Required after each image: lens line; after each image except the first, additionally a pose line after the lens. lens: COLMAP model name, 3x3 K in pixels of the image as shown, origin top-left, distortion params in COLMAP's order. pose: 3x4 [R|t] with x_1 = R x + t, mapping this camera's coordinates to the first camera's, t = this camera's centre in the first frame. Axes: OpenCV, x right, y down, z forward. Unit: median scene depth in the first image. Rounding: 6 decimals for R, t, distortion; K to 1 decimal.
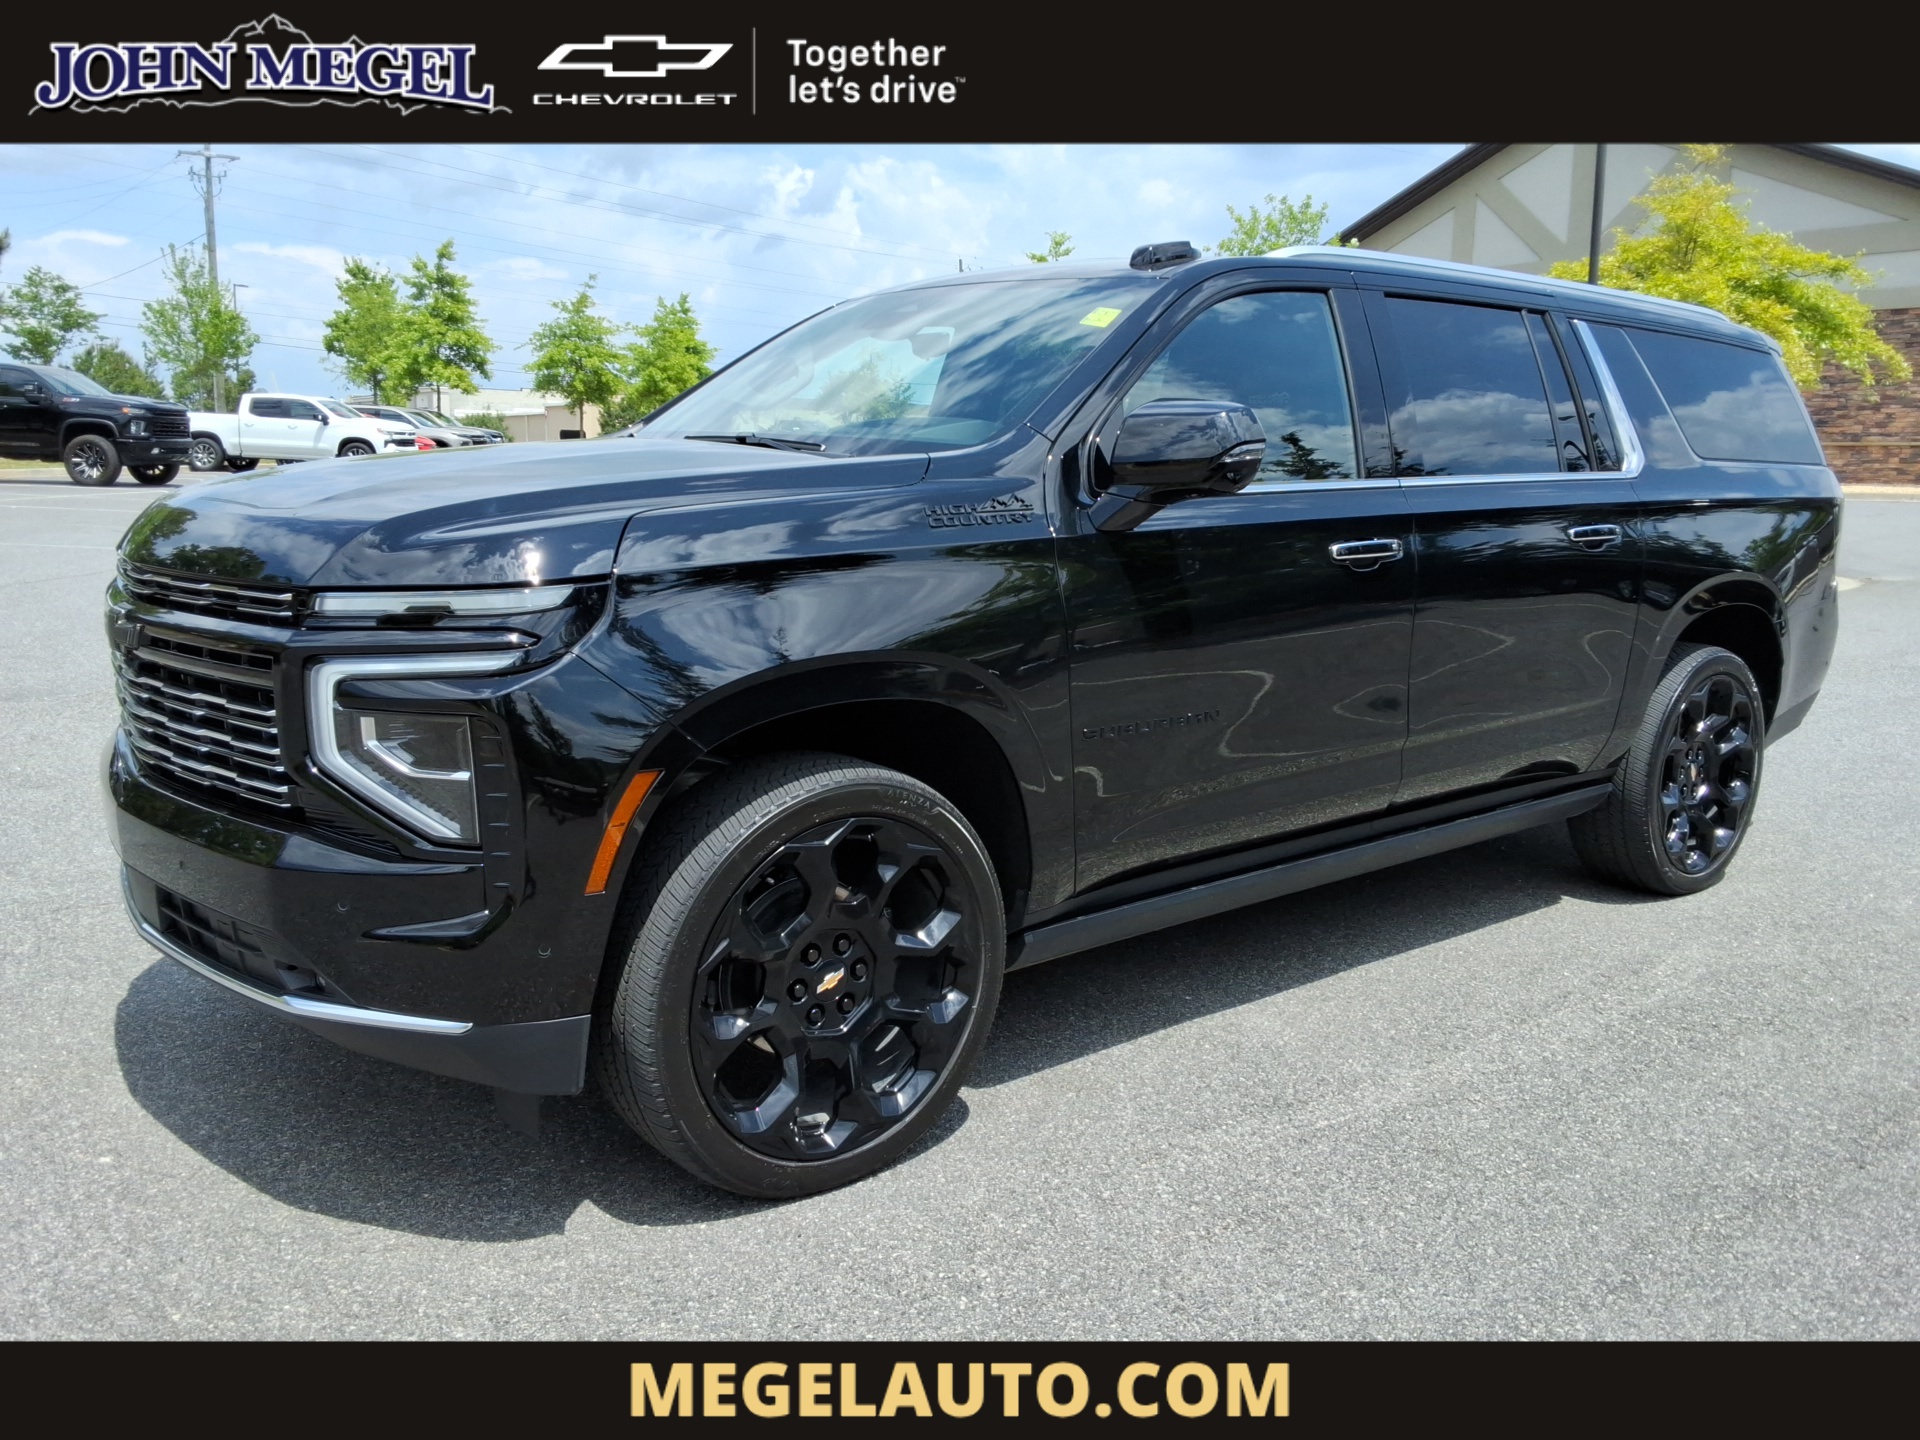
lens RADIAL K [[1566.3, 0, 960.0], [0, 1566.3, 720.0], [0, 0, 1]] dist [0.132809, -0.310057]
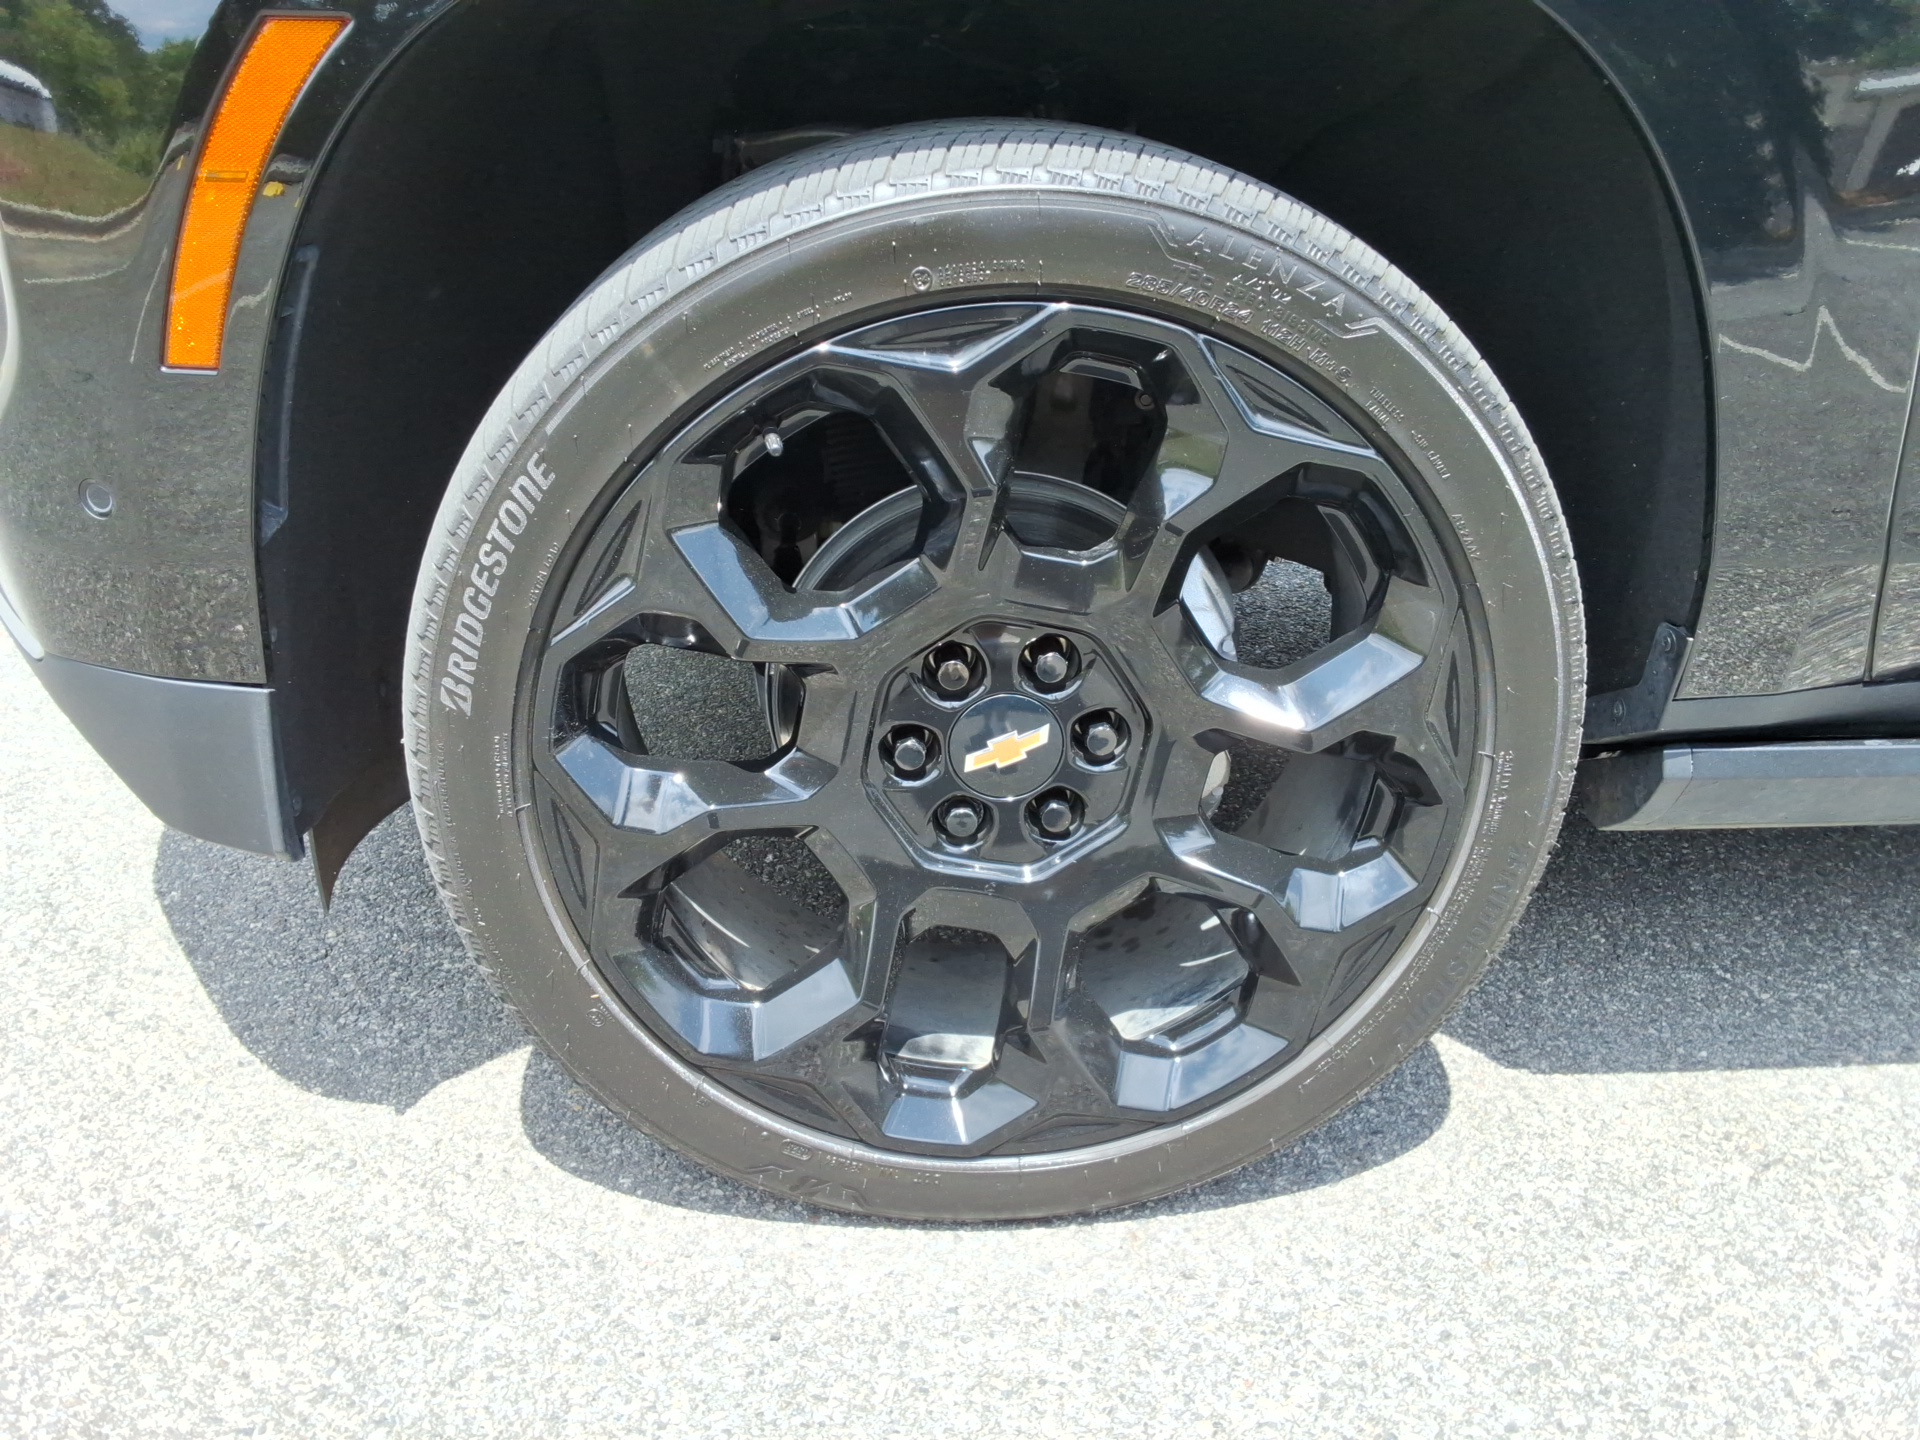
lens RADIAL K [[1562.7, 0, 970.0], [0, 1562.7, 714.4], [0, 0, 1]] dist [0.124424, -0.197213]
pose [[0.821711, 0.241428, -0.516240, 0.104254], [-0.119369, 0.958654, 0.258327, 0.060477], [0.557263, -0.150647, 0.816556, 0.684797]]
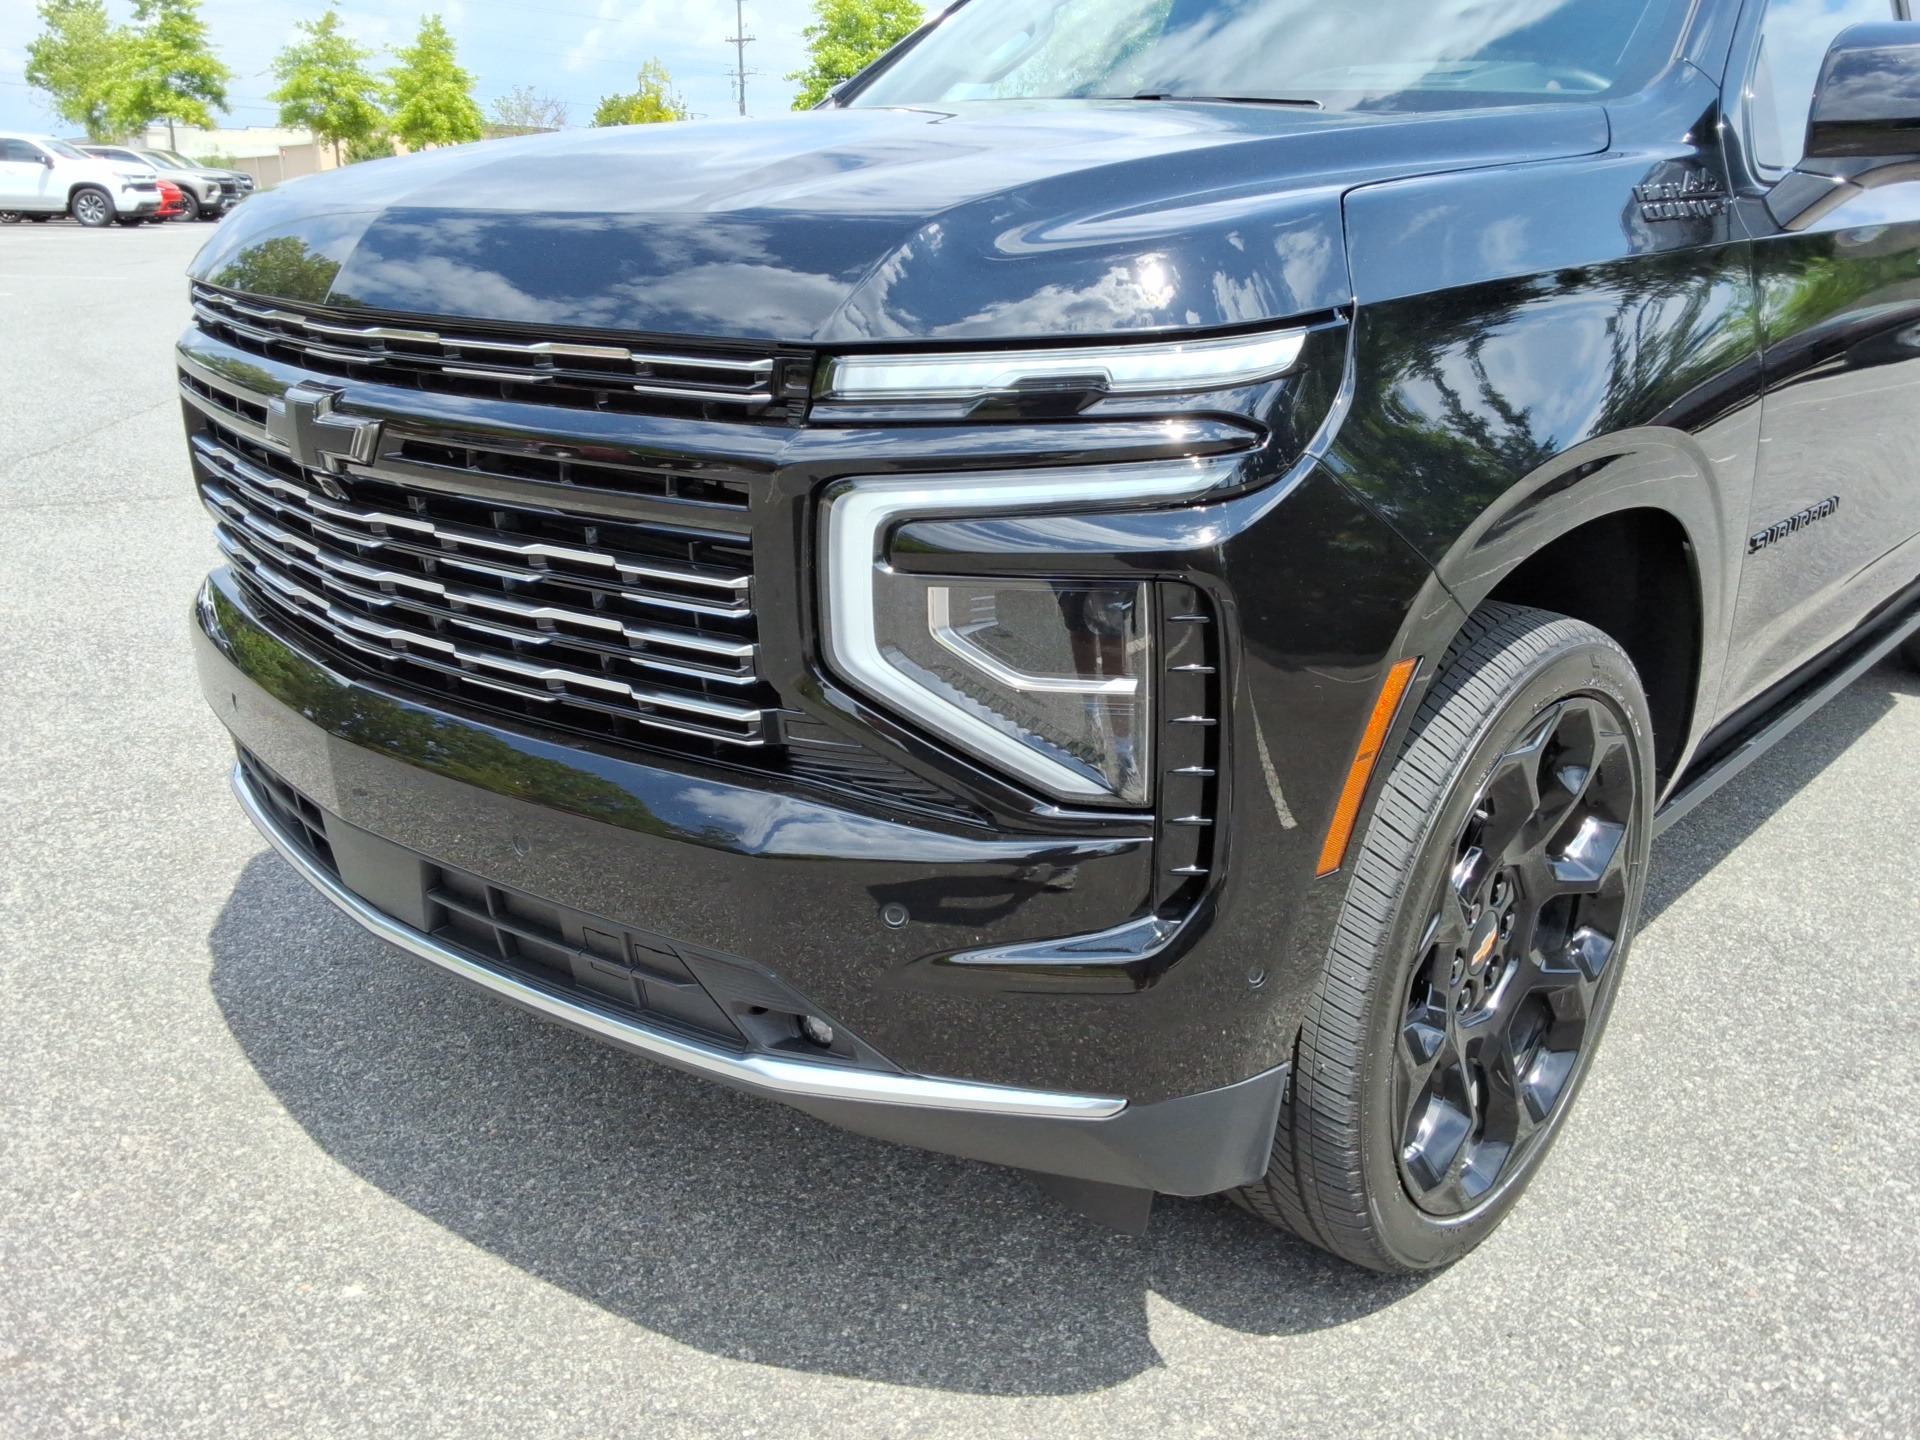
lens RADIAL K [[1610.1, 0, 935.1], [0, 1610.1, 710.3], [0, 0, 1]] dist [0.002635, -0.016848]
pose [[0.992447, -0.049468, 0.112254, -0.378819], [0.032904, 0.988901, 0.144886, -0.034478], [-0.118175, -0.140098, 0.983060, 0.383757]]
